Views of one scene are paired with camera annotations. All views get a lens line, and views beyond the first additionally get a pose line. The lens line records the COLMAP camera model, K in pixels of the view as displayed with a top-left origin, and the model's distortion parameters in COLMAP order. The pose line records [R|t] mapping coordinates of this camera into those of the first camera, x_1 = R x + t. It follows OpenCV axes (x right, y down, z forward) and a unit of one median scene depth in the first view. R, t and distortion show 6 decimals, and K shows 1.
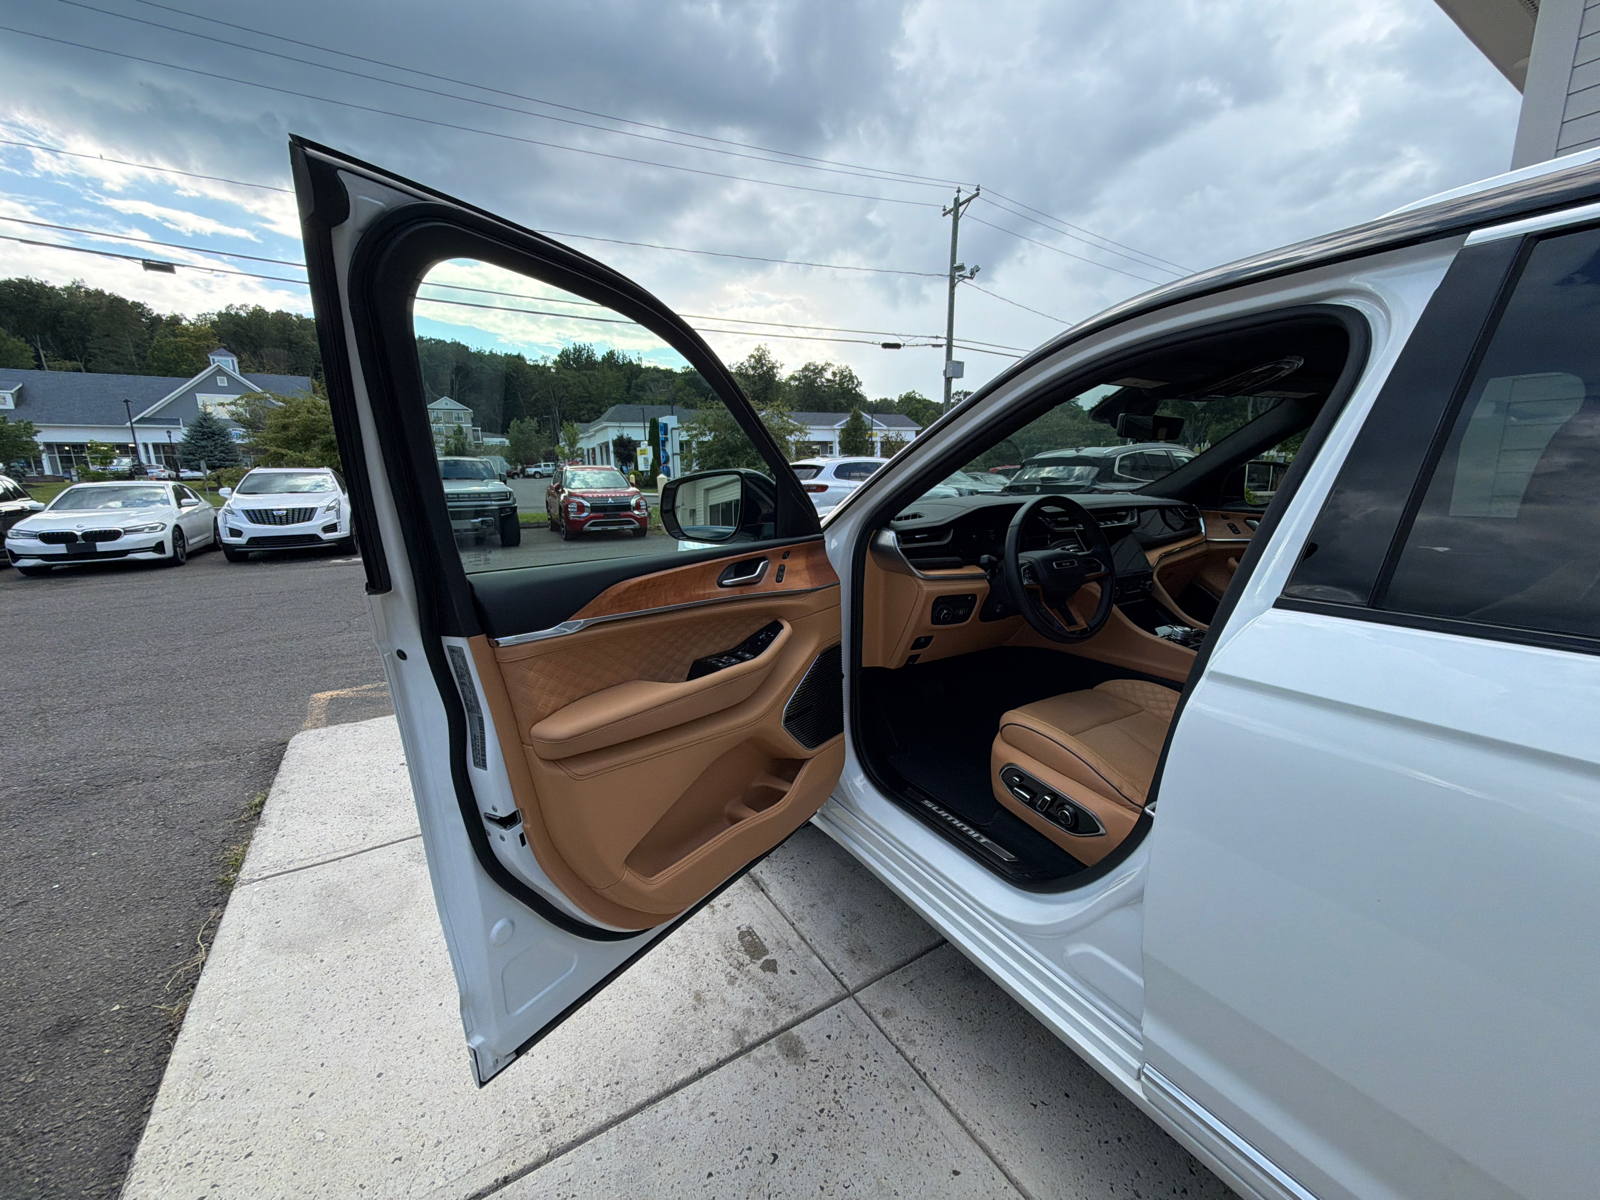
lens RADIAL K [[635.7, 0, 798.8], [0, 635.7, 603.9], [0, 0, 1]] dist [-0.000612, 0.000054]
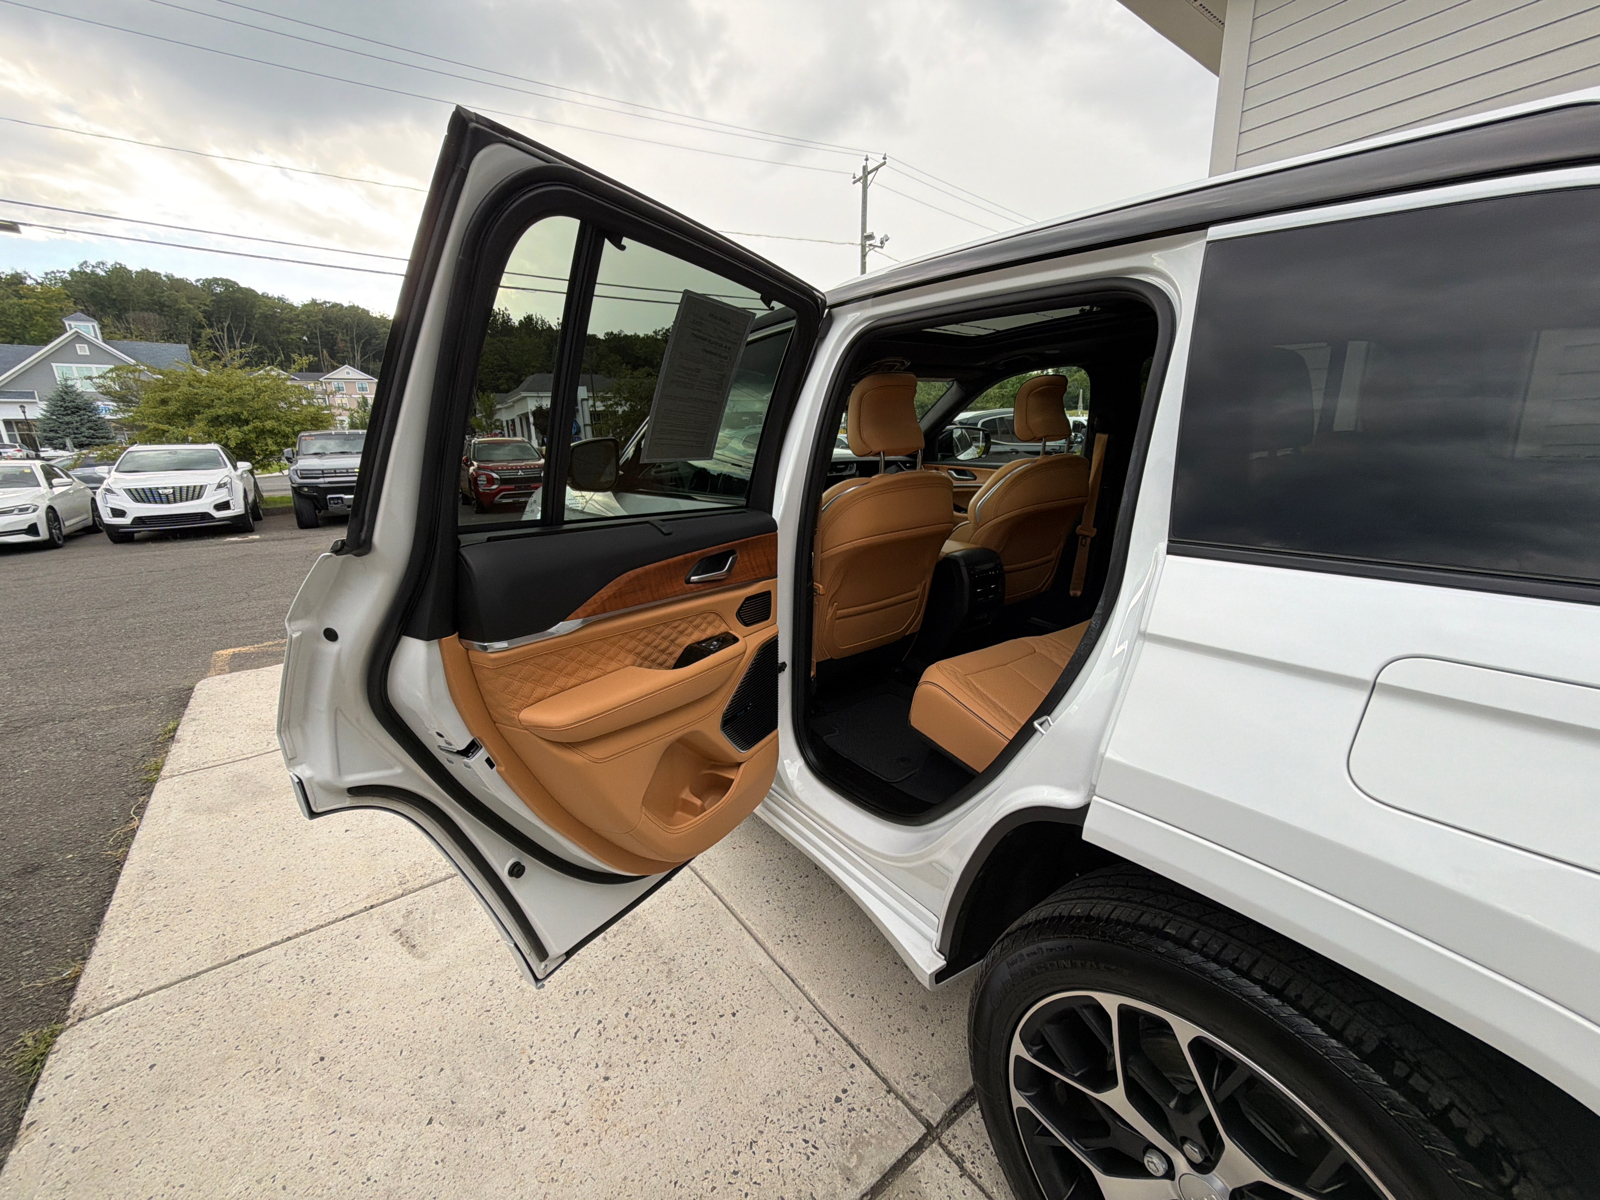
lens RADIAL K [[635.7, 0, 798.8], [0, 635.7, 603.9], [0, 0, 1]] dist [-0.000612, 0.000054]
pose [[0.994944, -0.038077, 0.092933, 0.037215], [0.033765, 0.998298, 0.047547, 0.011429], [-0.094585, -0.044169, 0.994536, -0.048943]]
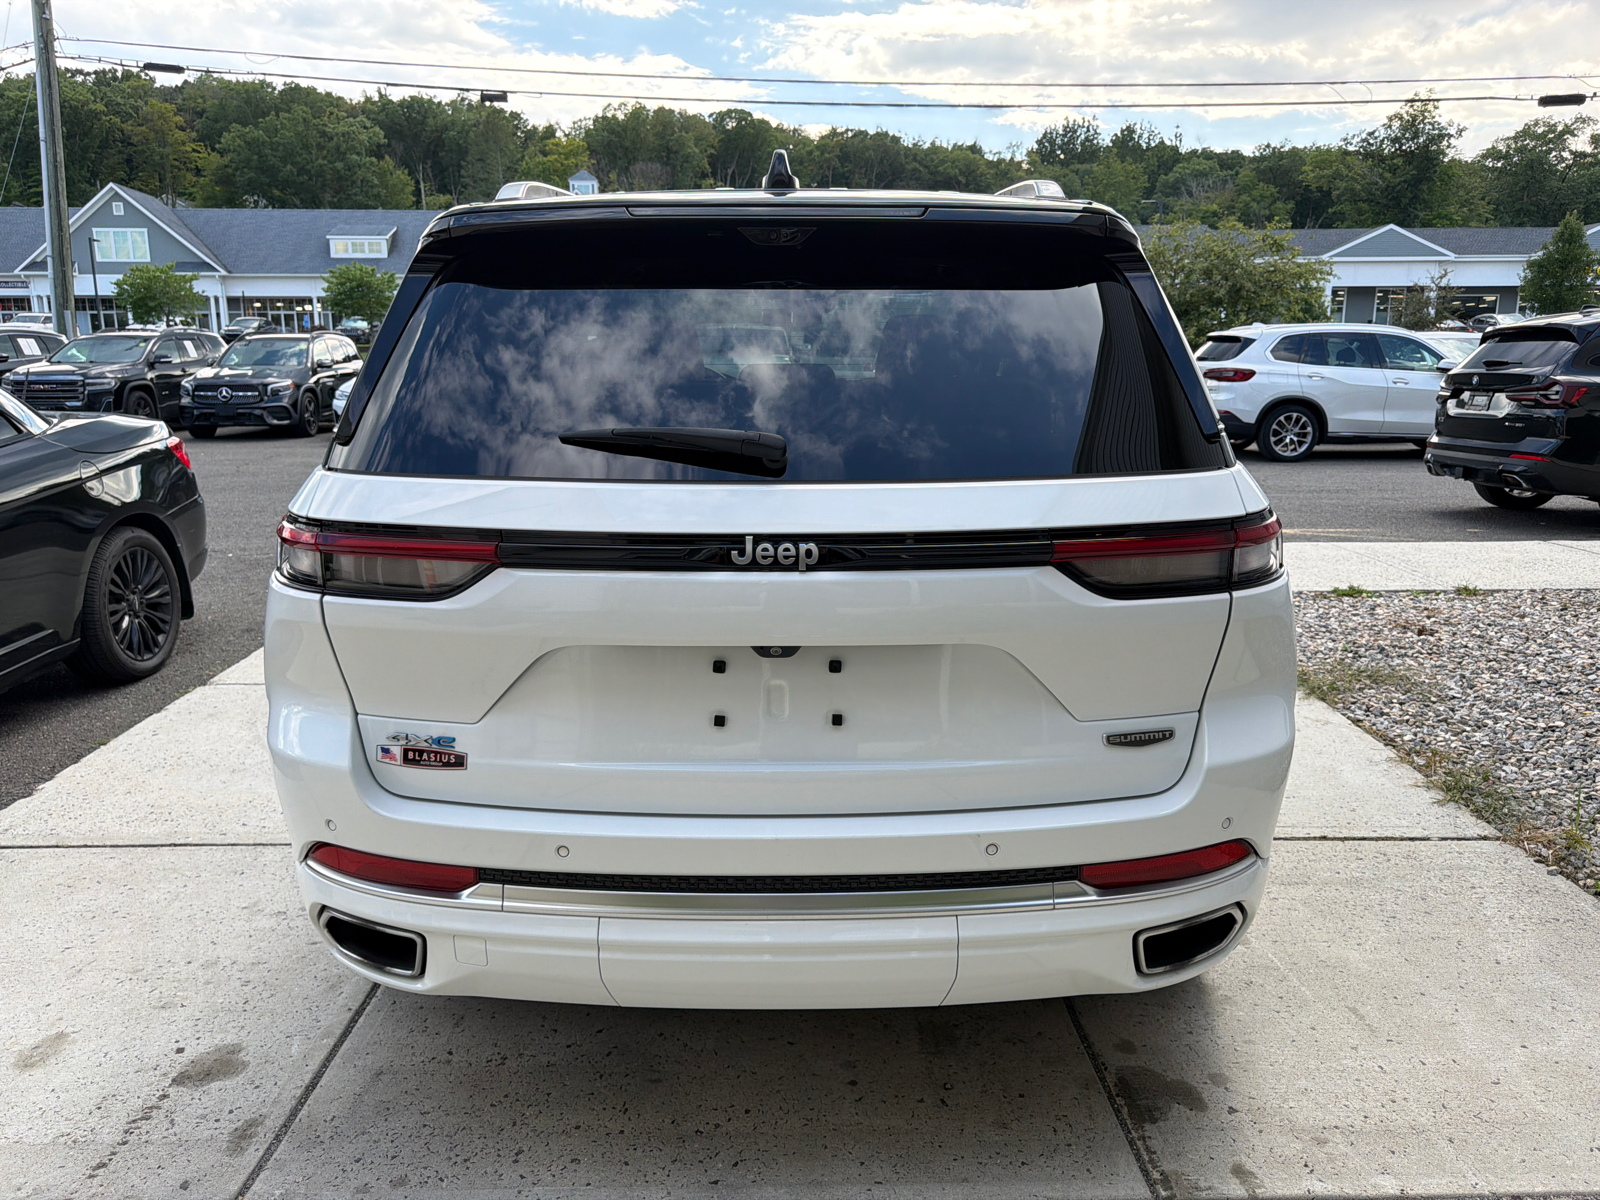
lens RADIAL K [[1139.0, 0, 802.2], [0, 1139.0, 606.6], [0, 0, 1]] dist [0.003655, -0.008938]
pose [[0.857287, 0.130458, -0.498035, 0.214786], [-0.119201, 0.991373, 0.054501, 0.023321], [0.500849, 0.012643, 0.865442, -0.124029]]
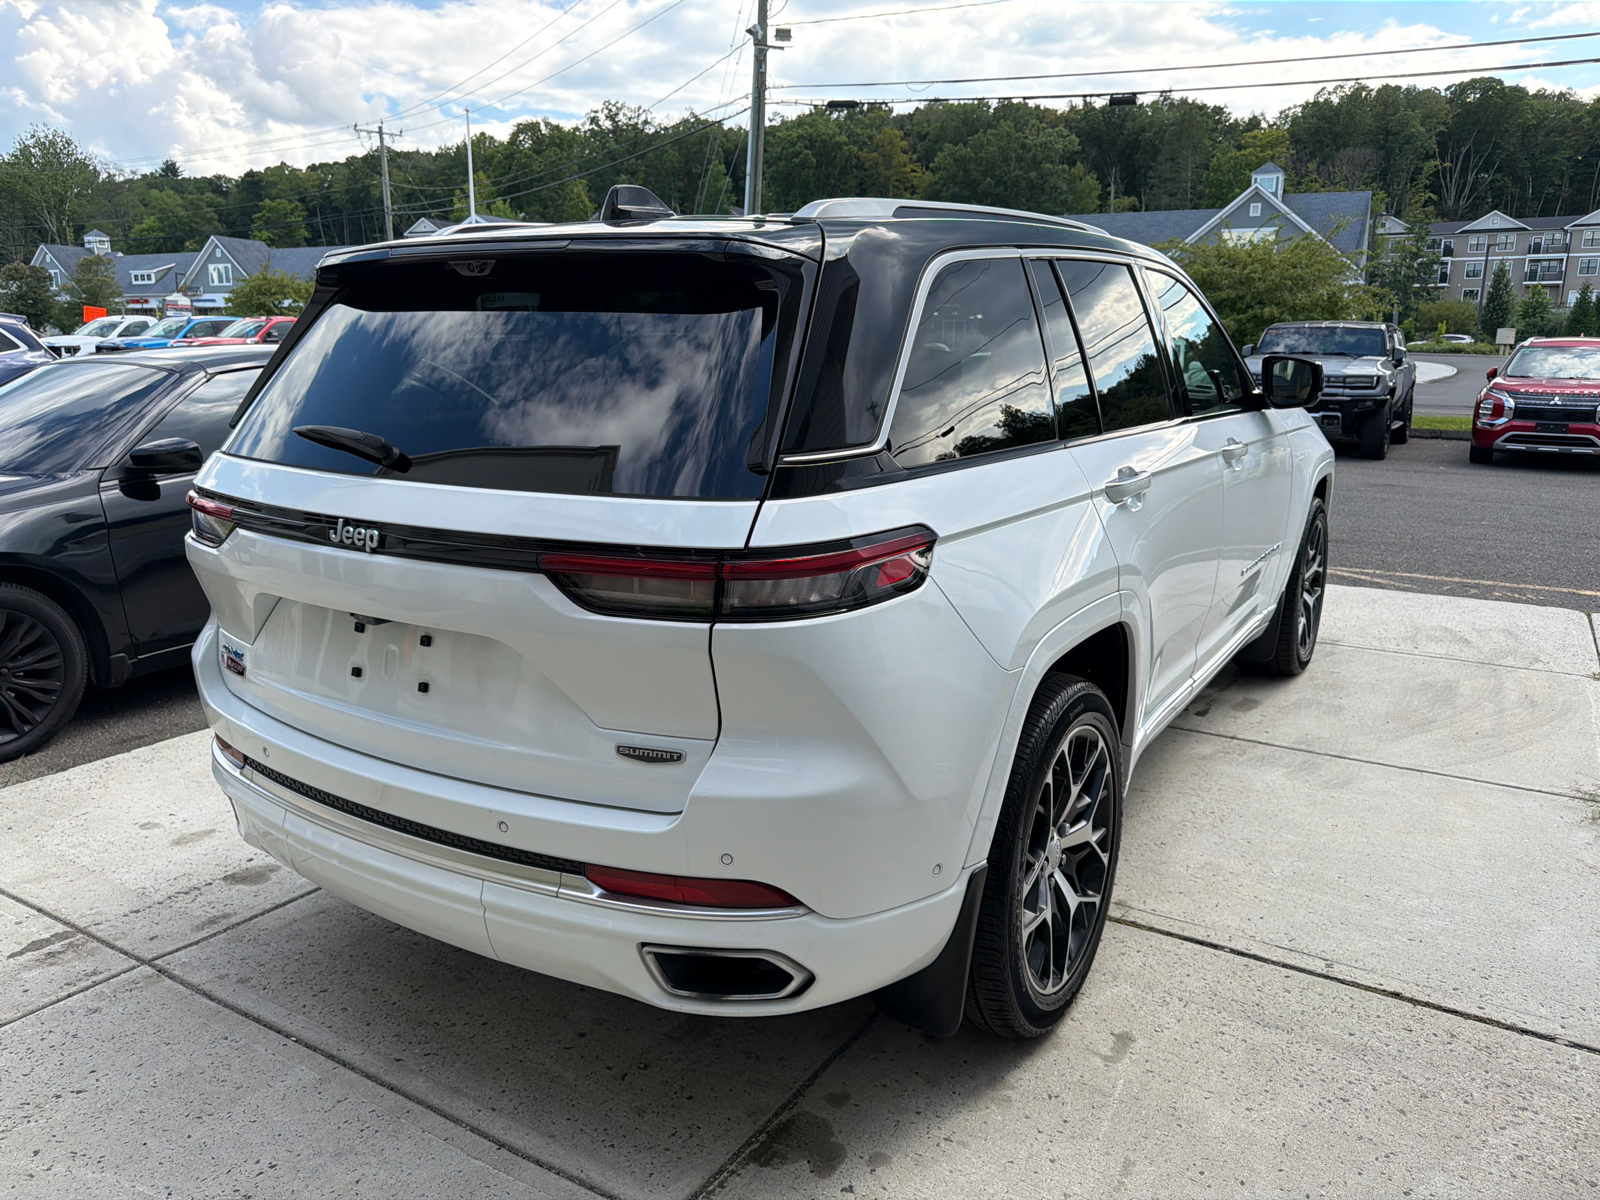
lens RADIAL K [[1140.8, 0, 794.4], [0, 1140.8, 600.7], [0, 0, 1]] dist [0.003000, -0.005527]
pose [[0.443675, 0.216411, -0.869666, 0.293670], [-0.199499, 0.969906, 0.139577, 0.003929], [0.873700, 0.111571, 0.473497, -0.051446]]
